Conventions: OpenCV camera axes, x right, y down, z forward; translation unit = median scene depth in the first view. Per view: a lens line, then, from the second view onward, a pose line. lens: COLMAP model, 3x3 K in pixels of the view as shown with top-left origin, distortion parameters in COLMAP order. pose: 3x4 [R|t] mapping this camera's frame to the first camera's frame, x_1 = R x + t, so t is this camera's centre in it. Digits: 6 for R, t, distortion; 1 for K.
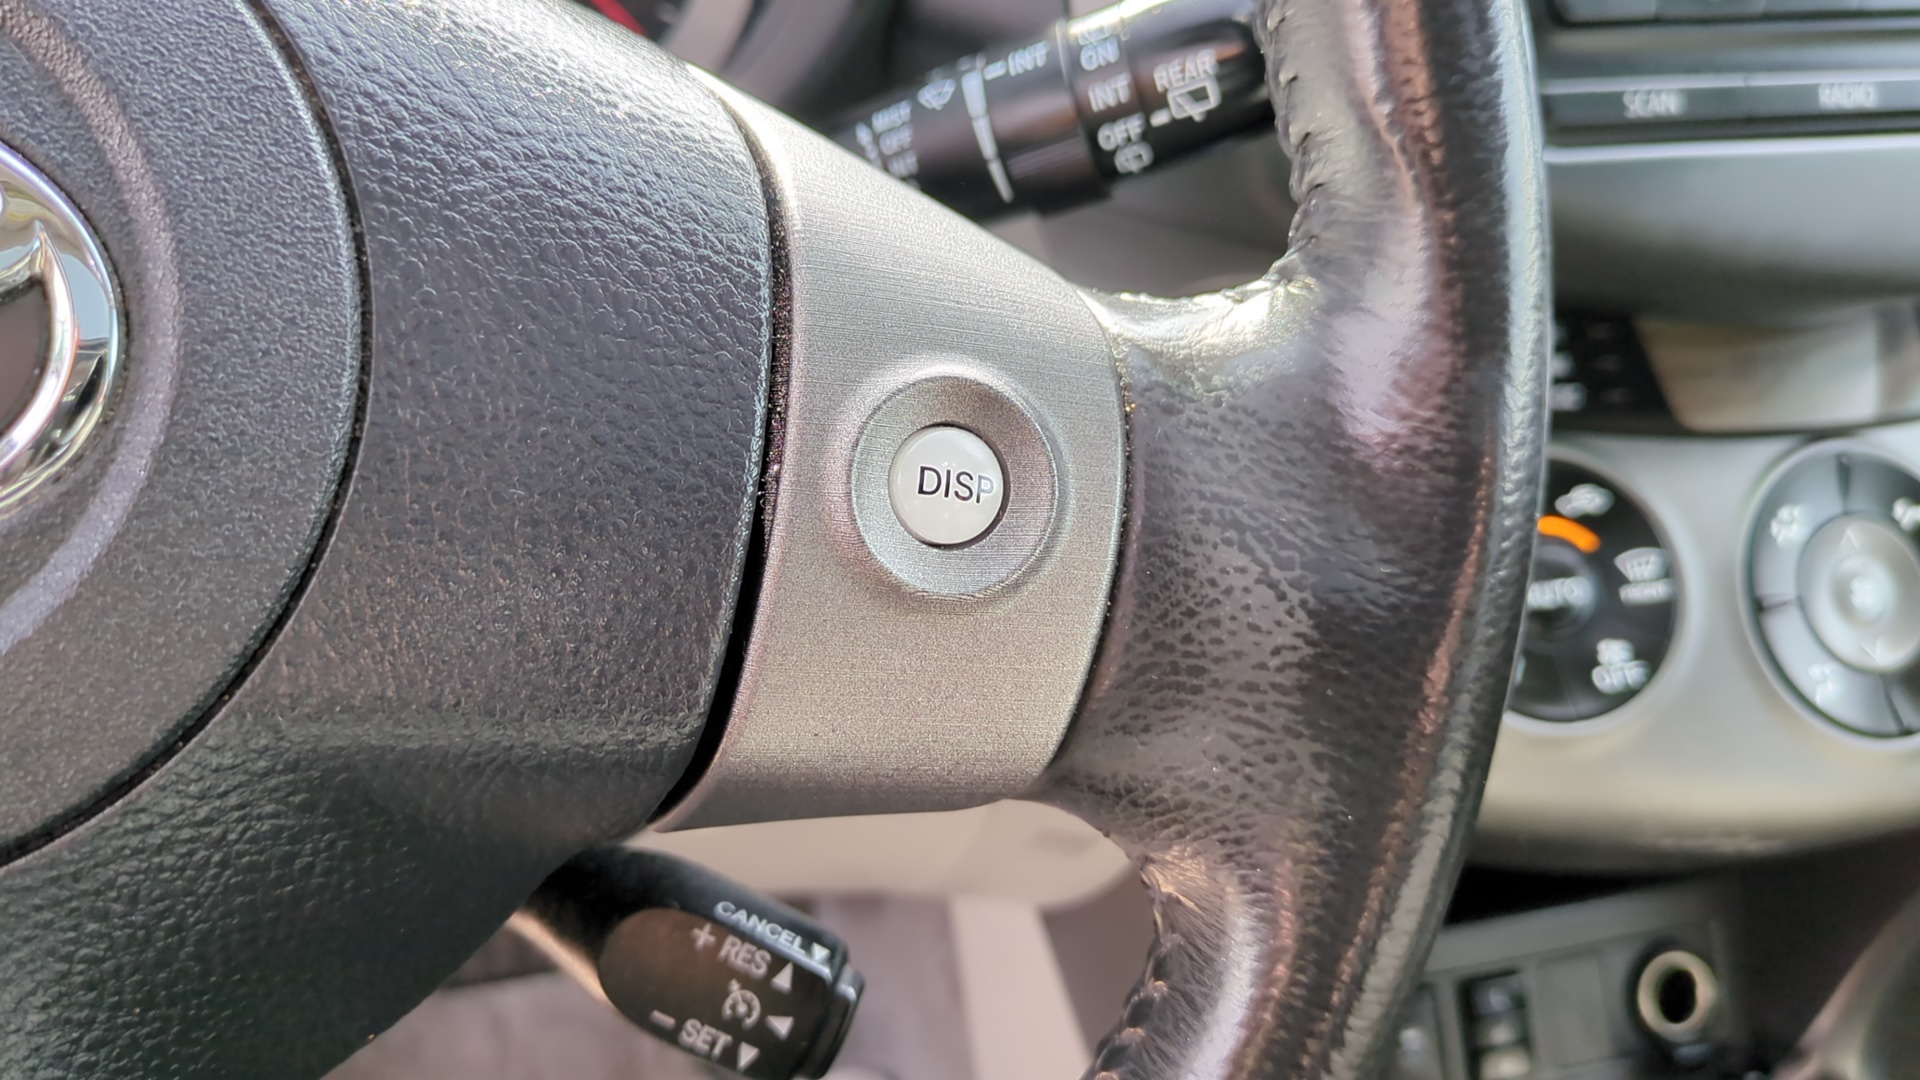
lens RADIAL K [[1663.1, 0, 1005.2], [0, 1663.1, 538.0], [0, 0, 1]] dist [0.004029, 0.002594]
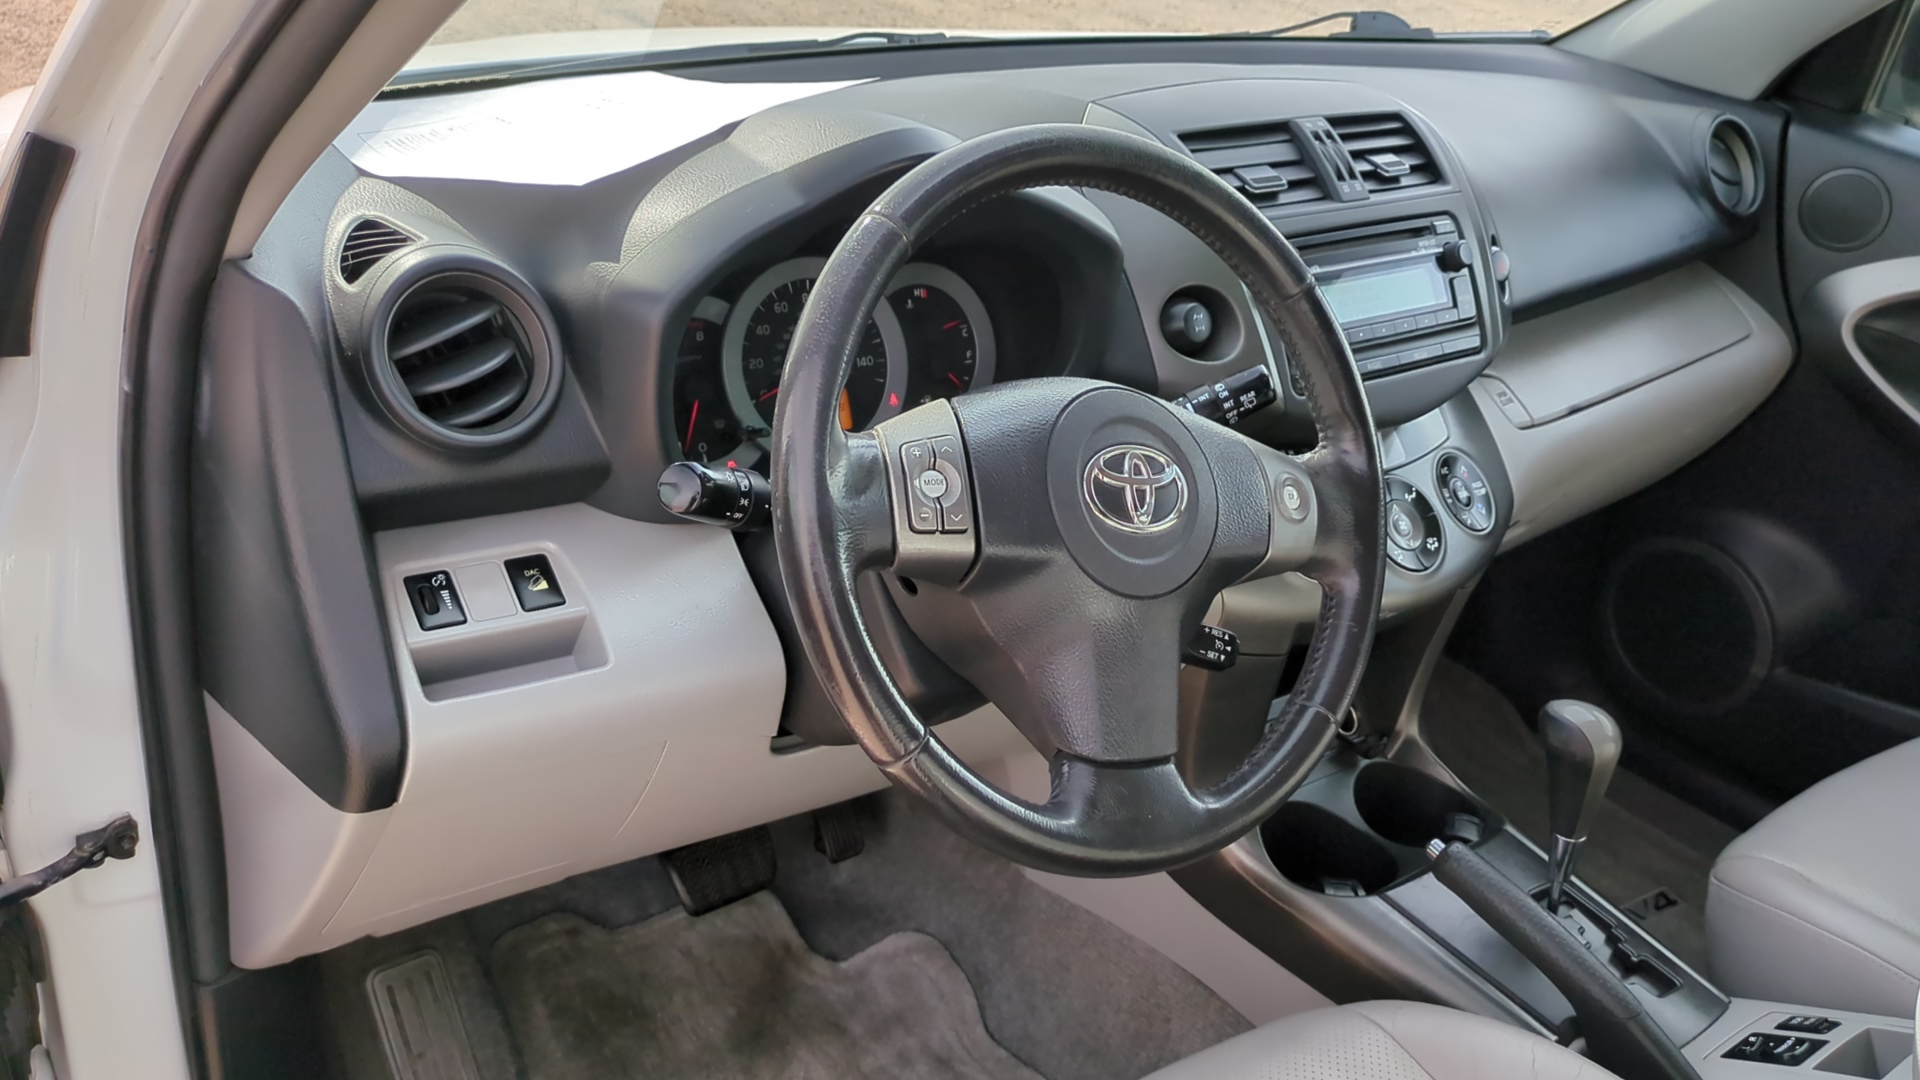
lens RADIAL K [[1646.8, 0, 974.0], [0, 1646.8, 517.3], [0, 0, 1]] dist [0.065785, -0.081143]
pose [[0.930766, -0.147043, 0.334743, -1.473807], [0.181199, 0.980732, -0.073023, 0.121831], [-0.317556, 0.128623, 0.939476, -1.901989]]
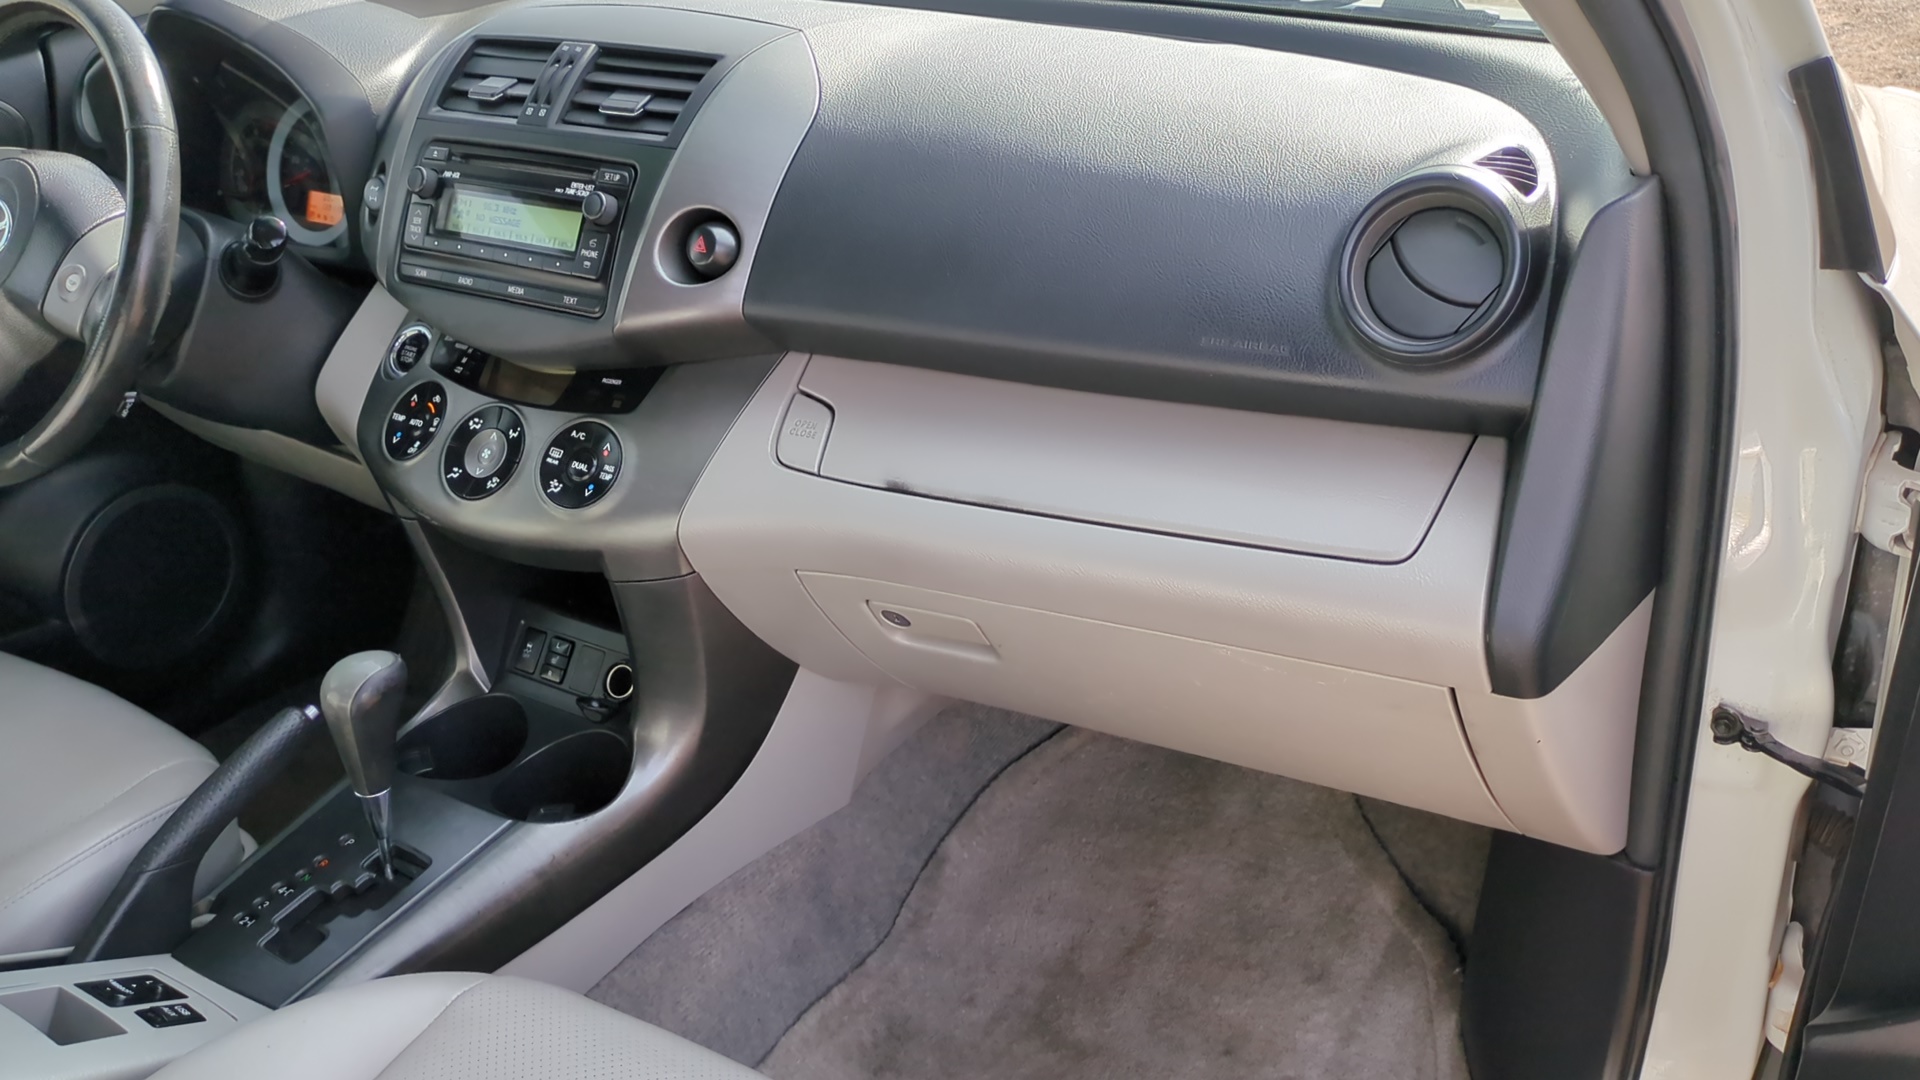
lens RADIAL K [[1663.1, 0, 1005.2], [0, 1663.1, 538.0], [0, 0, 1]] dist [0.004029, 0.002594]
pose [[0.641140, 0.244471, -0.727443, 4.139138], [-0.328335, 0.944149, 0.027917, -0.261867], [0.693639, 0.220947, 0.685600, -0.419756]]
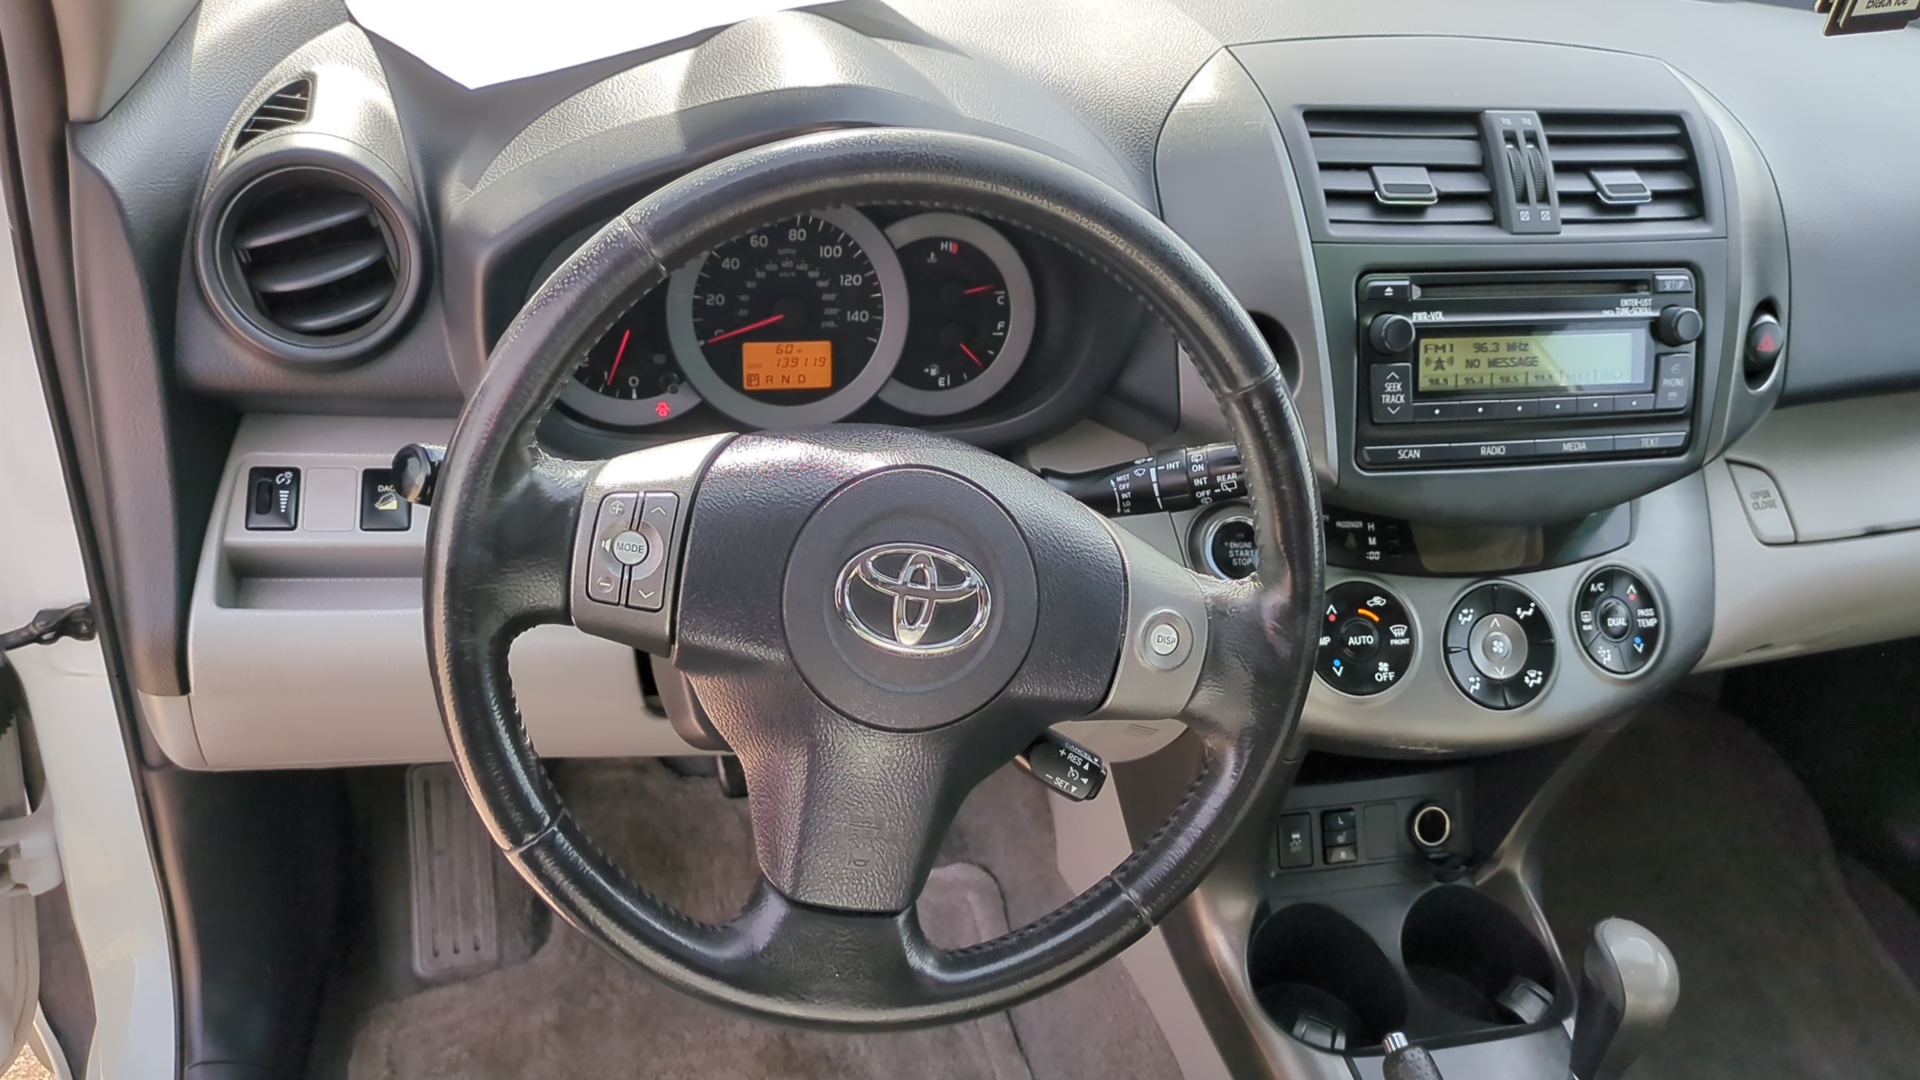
lens RADIAL K [[1646.8, 0, 974.0], [0, 1646.8, 517.3], [0, 0, 1]] dist [0.065785, -0.081143]
pose [[0.998059, 0.062274, 0.000770, -0.290075], [-0.062219, 0.996482, 0.056140, -0.294099], [0.002729, -0.056079, 0.998423, -1.659652]]
